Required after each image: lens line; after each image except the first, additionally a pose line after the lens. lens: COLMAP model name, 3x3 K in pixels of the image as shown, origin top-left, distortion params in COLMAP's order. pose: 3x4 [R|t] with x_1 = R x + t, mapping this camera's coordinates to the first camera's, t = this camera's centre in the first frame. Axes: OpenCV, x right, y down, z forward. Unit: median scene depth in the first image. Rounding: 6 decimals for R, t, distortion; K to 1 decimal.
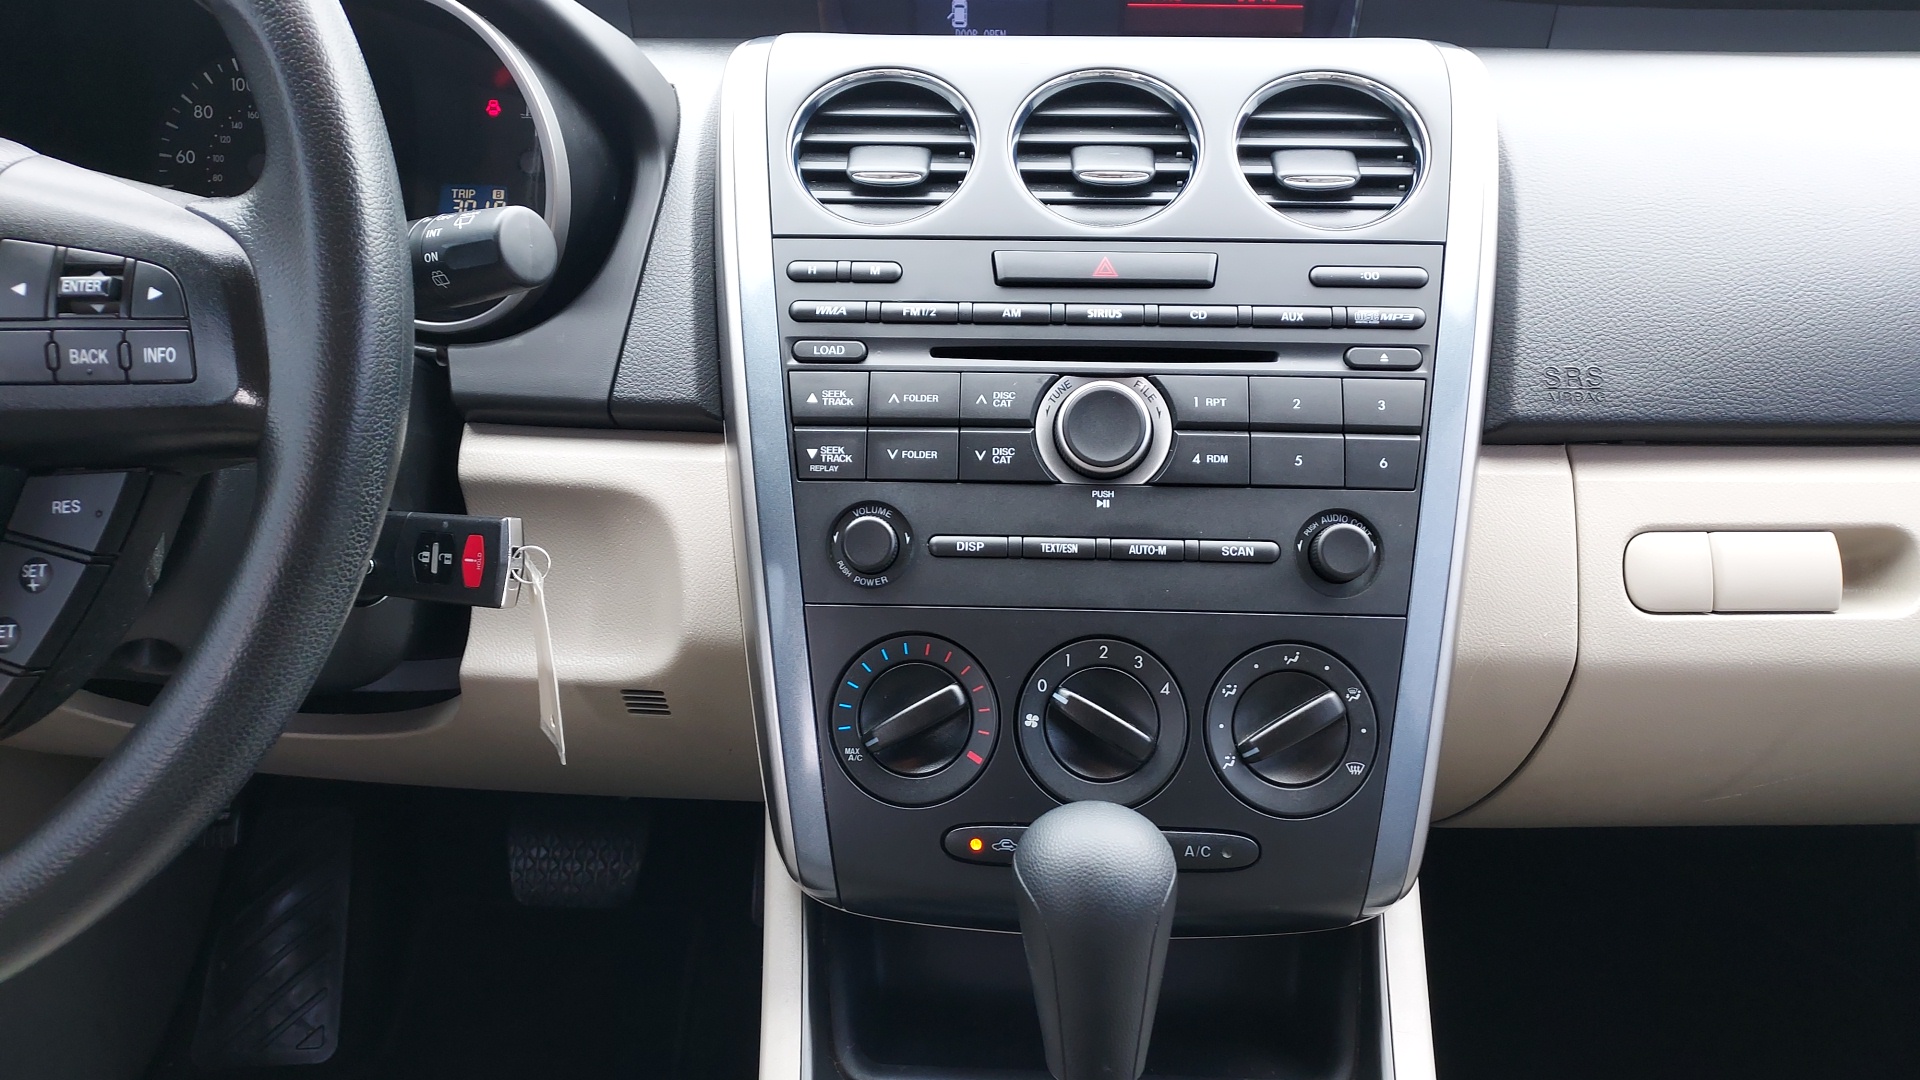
lens RADIAL K [[1407.2, 0, 972.6], [0, 1407.2, 534.9], [0, 0, 1]] dist [0.061209, -0.044143]
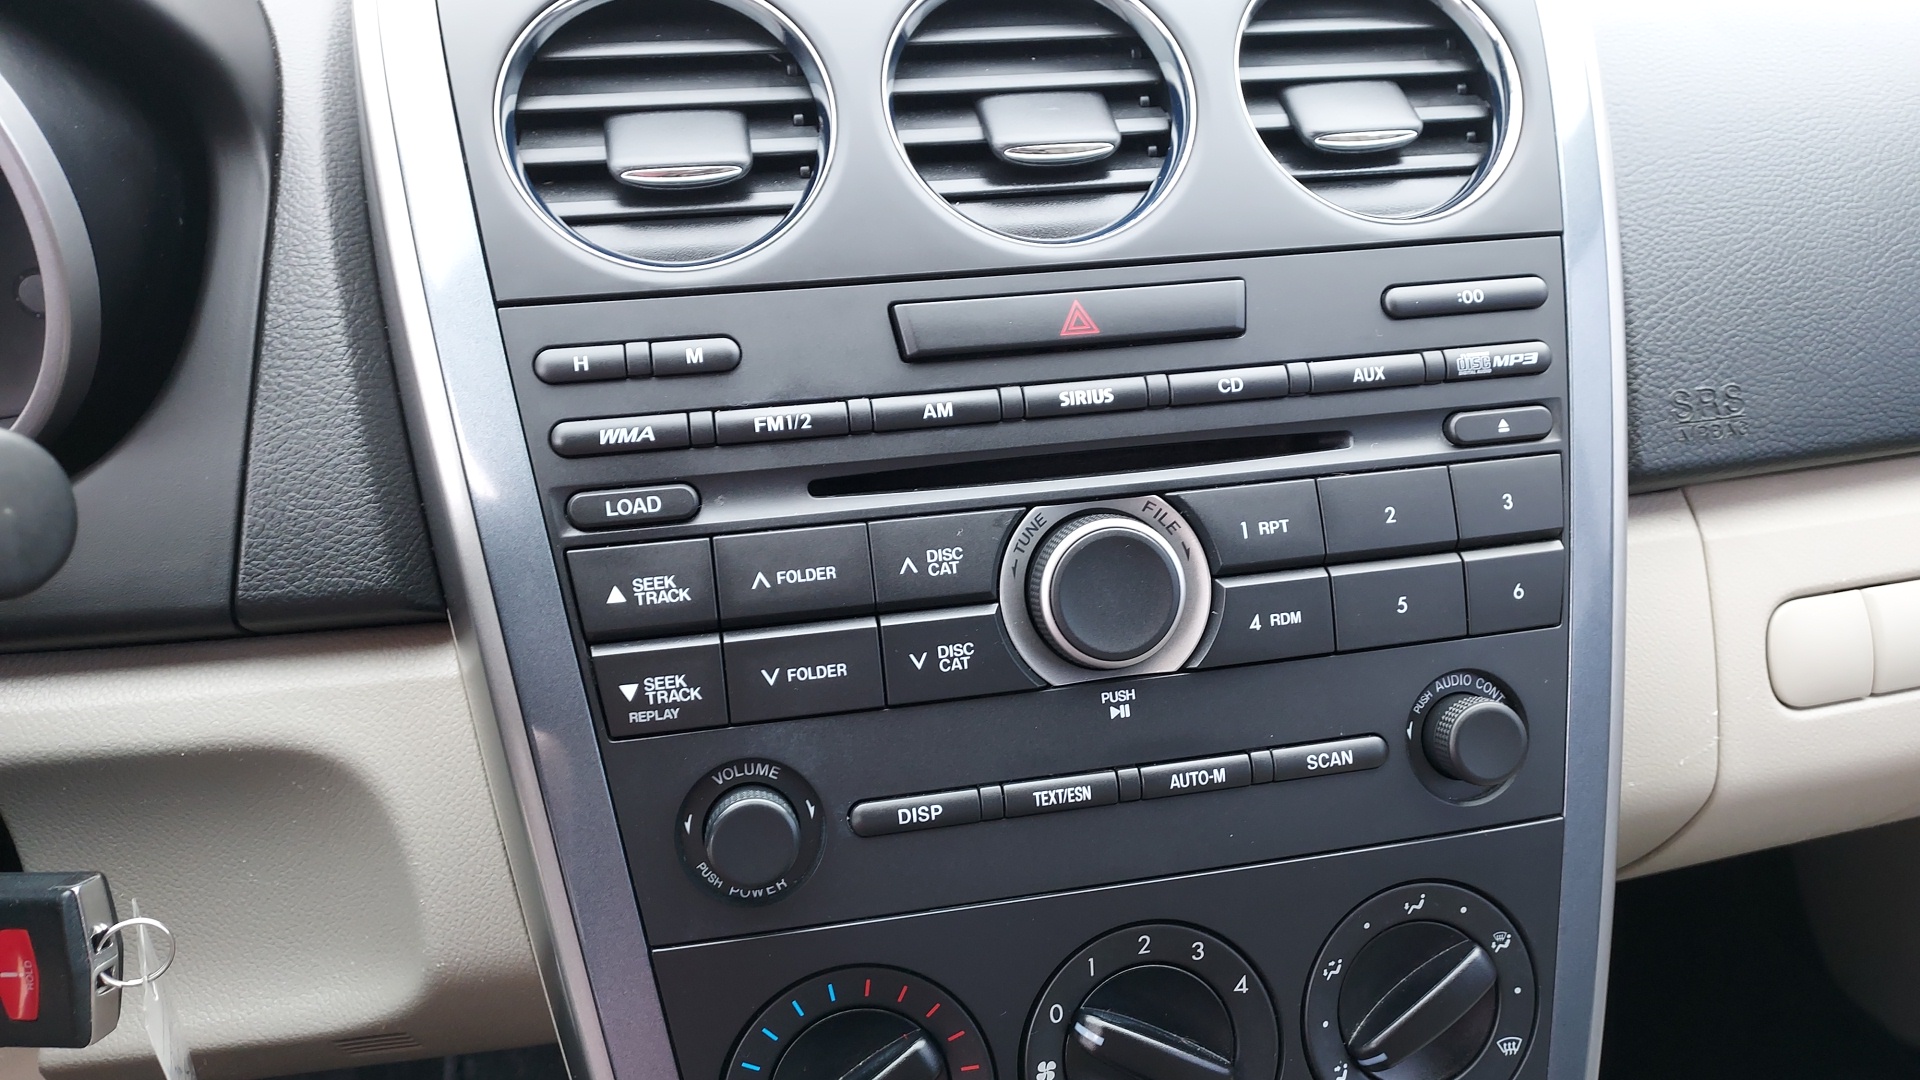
lens RADIAL K [[1407.2, 0, 974.6], [0, 1407.2, 549.6], [0, 0, 1]] dist [0.061209, -0.044143]
pose [[0.970807, -0.121324, 0.206914, -0.089845], [0.089542, 0.983592, 0.156616, -0.195243], [-0.222520, -0.133516, 0.965742, 0.417662]]
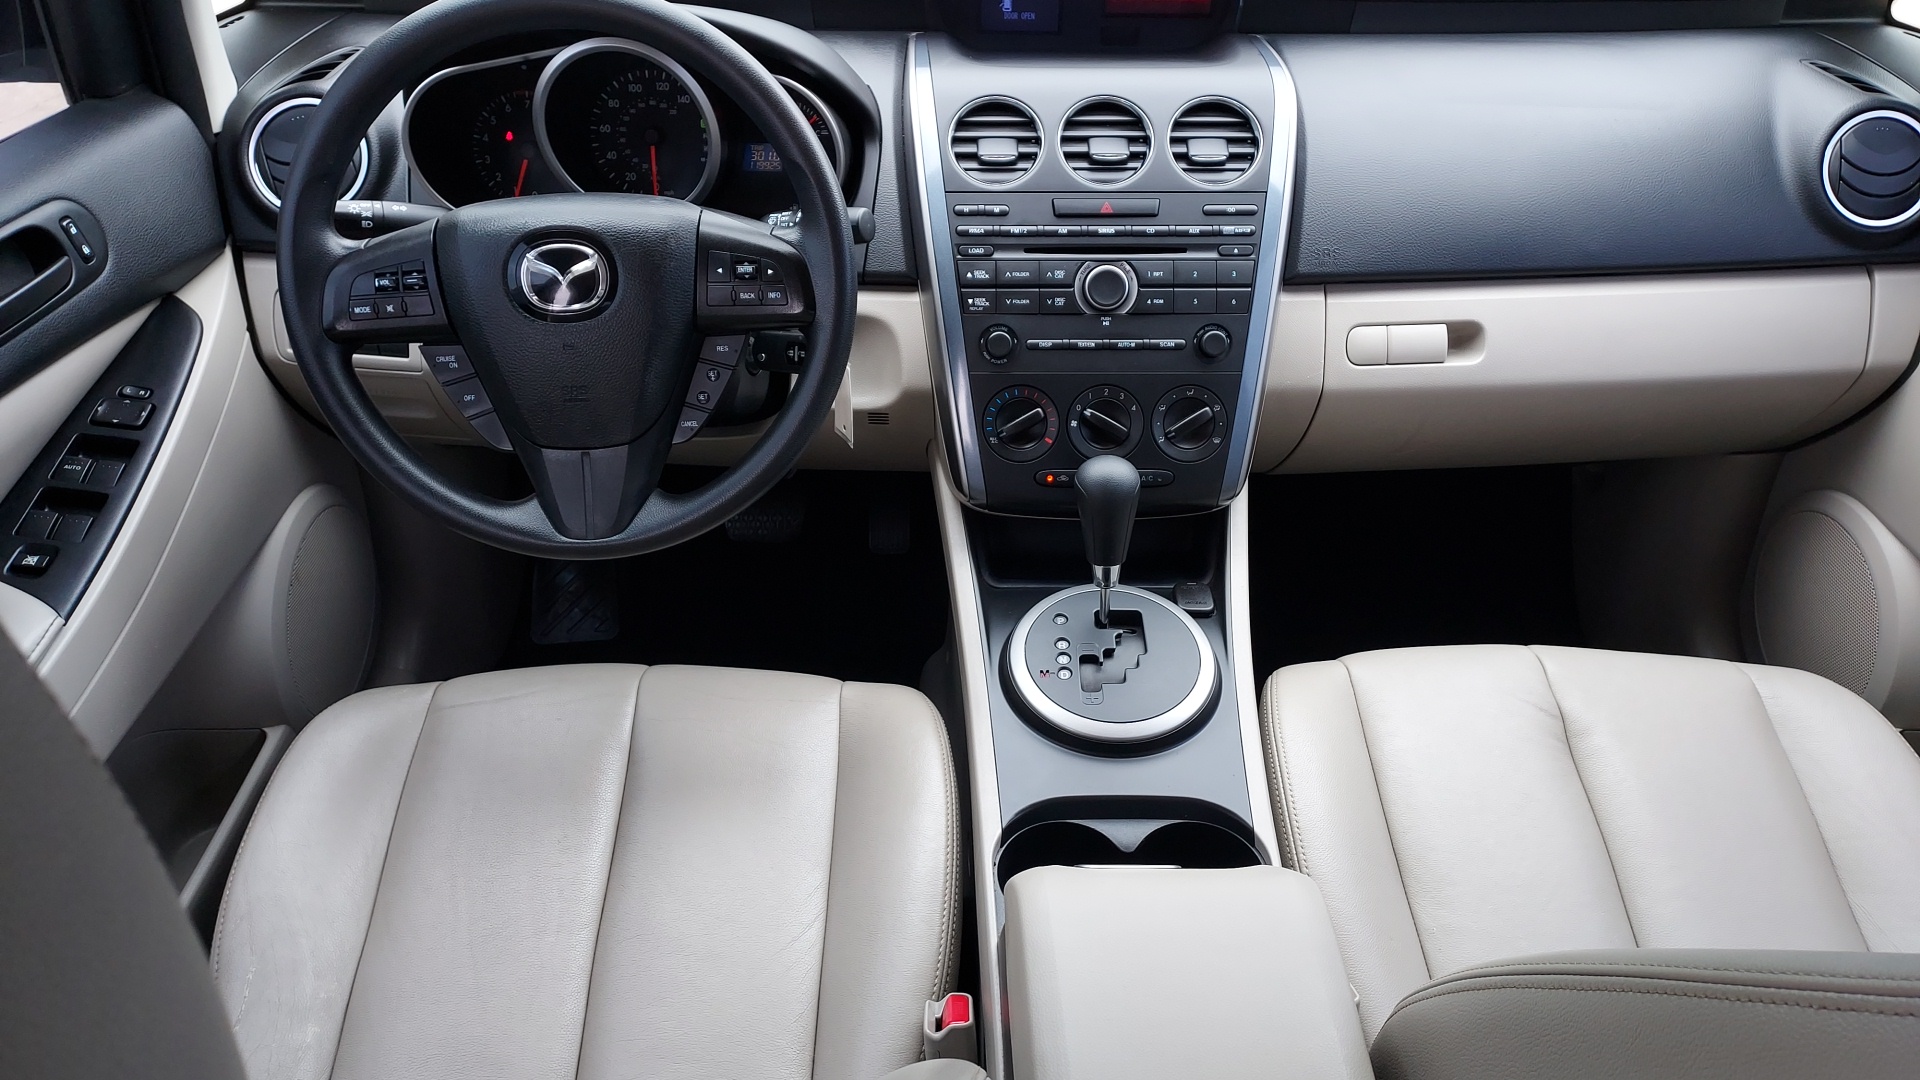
lens RADIAL K [[1407.2, 0, 964.1], [0, 1407.2, 540.3], [0, 0, 1]] dist [0.061209, -0.044143]
pose [[0.998707, -0.025907, 0.043741, -0.228340], [0.016075, 0.977197, 0.211727, -0.157965], [-0.048229, -0.210750, 0.976350, -1.176905]]
